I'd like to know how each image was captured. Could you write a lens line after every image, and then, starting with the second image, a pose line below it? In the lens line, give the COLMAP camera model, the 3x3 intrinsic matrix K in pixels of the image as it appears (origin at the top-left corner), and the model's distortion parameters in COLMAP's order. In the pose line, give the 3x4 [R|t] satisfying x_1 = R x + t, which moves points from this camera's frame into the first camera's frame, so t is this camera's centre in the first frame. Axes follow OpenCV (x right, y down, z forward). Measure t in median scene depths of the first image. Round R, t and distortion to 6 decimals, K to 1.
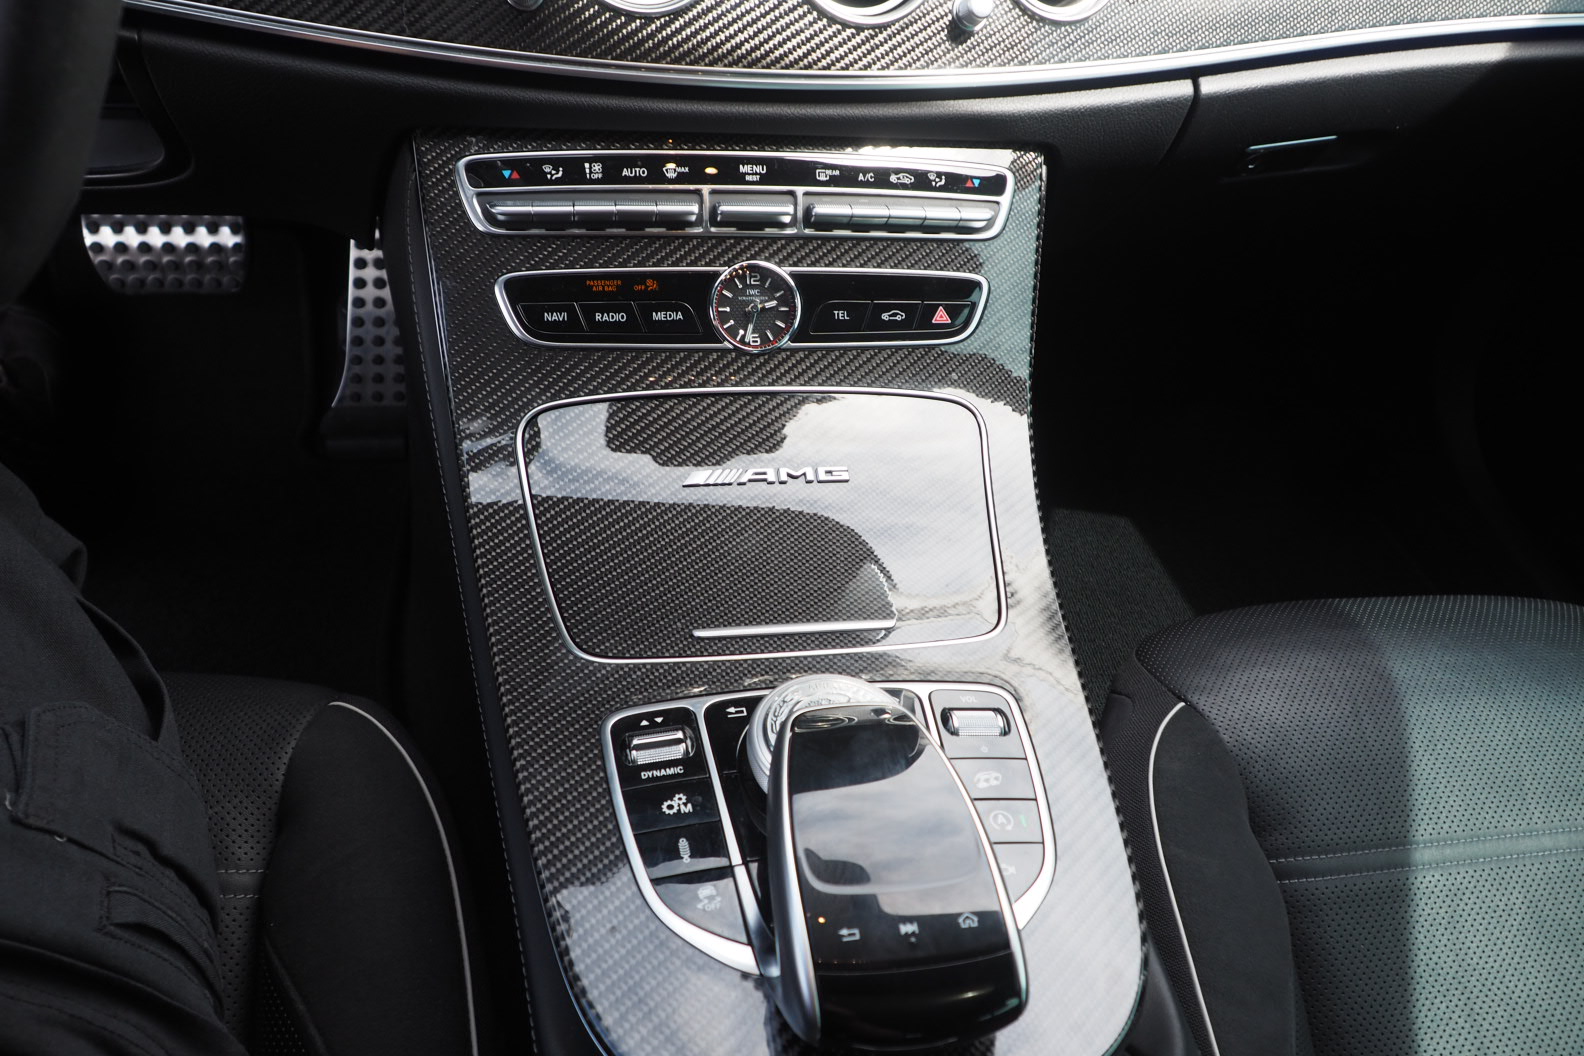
lens RADIAL K [[1119.9, 0, 793.8], [0, 1119.9, 531.3], [0, 0, 1]] dist [-0.024533, 0.001200]
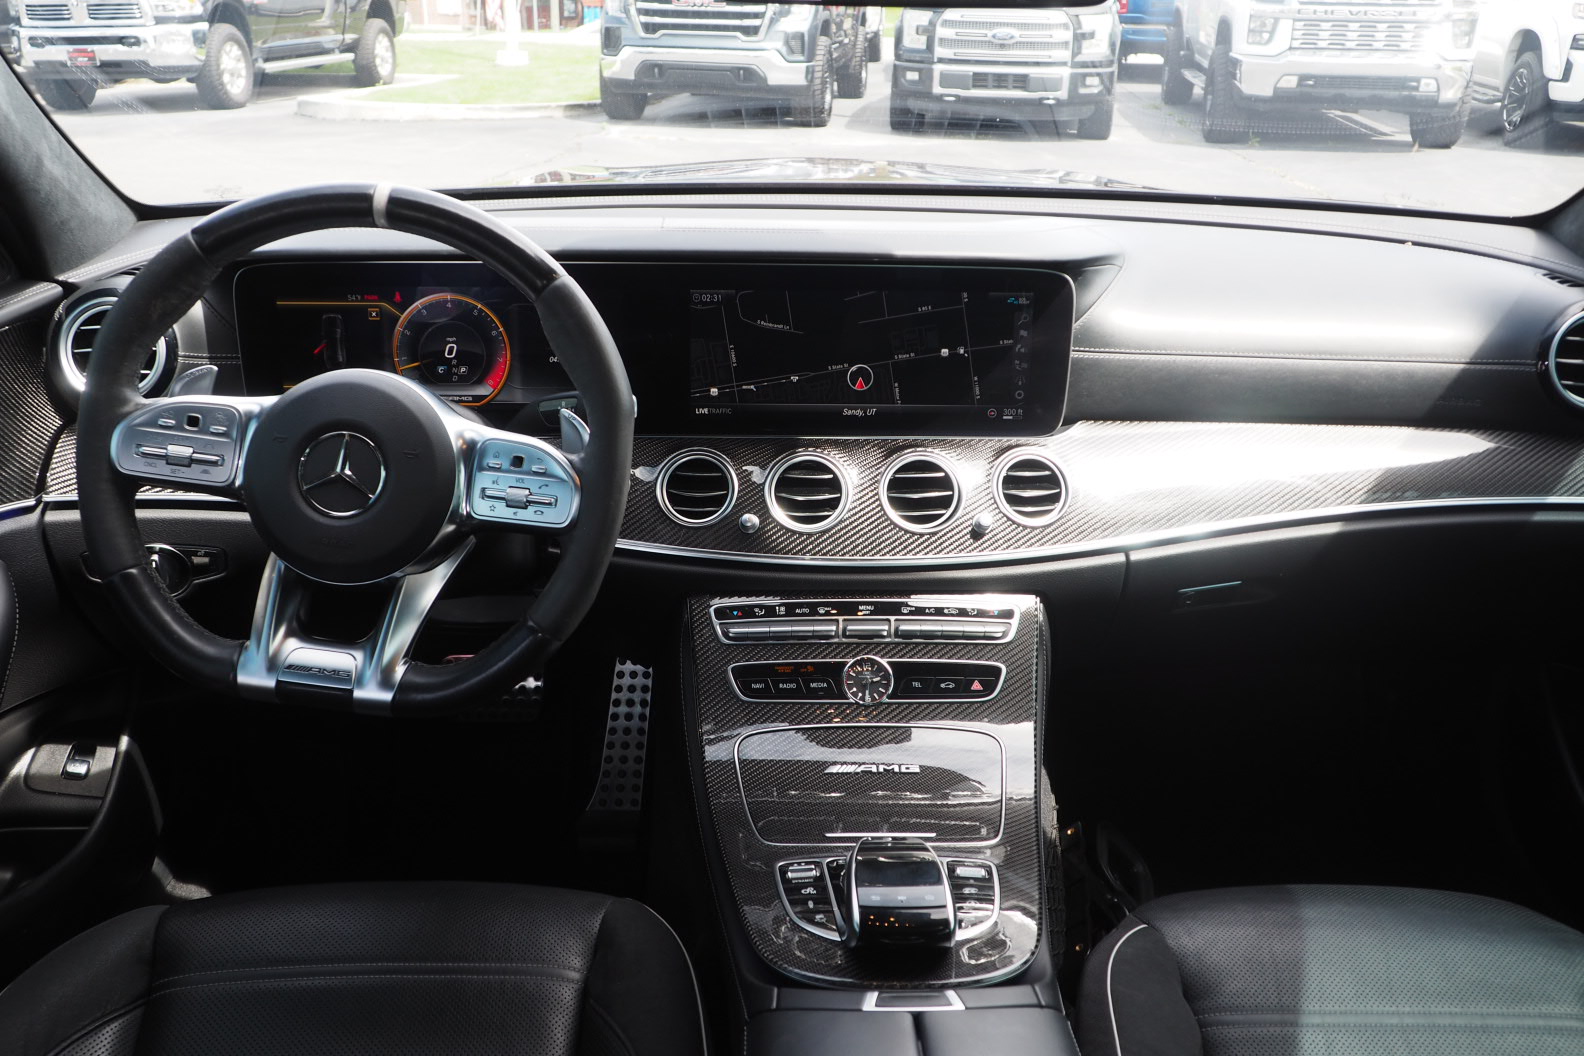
lens RADIAL K [[1418.7, 0, 780.8], [0, 1418.7, 530.2], [0, 0, 1]] dist [-0.018333, 0.000599]
pose [[0.983721, -0.042588, -0.174583, 0.234487], [-0.033387, 0.911283, -0.410425, 0.514590], [0.176574, 0.409573, 0.895026, -1.148824]]
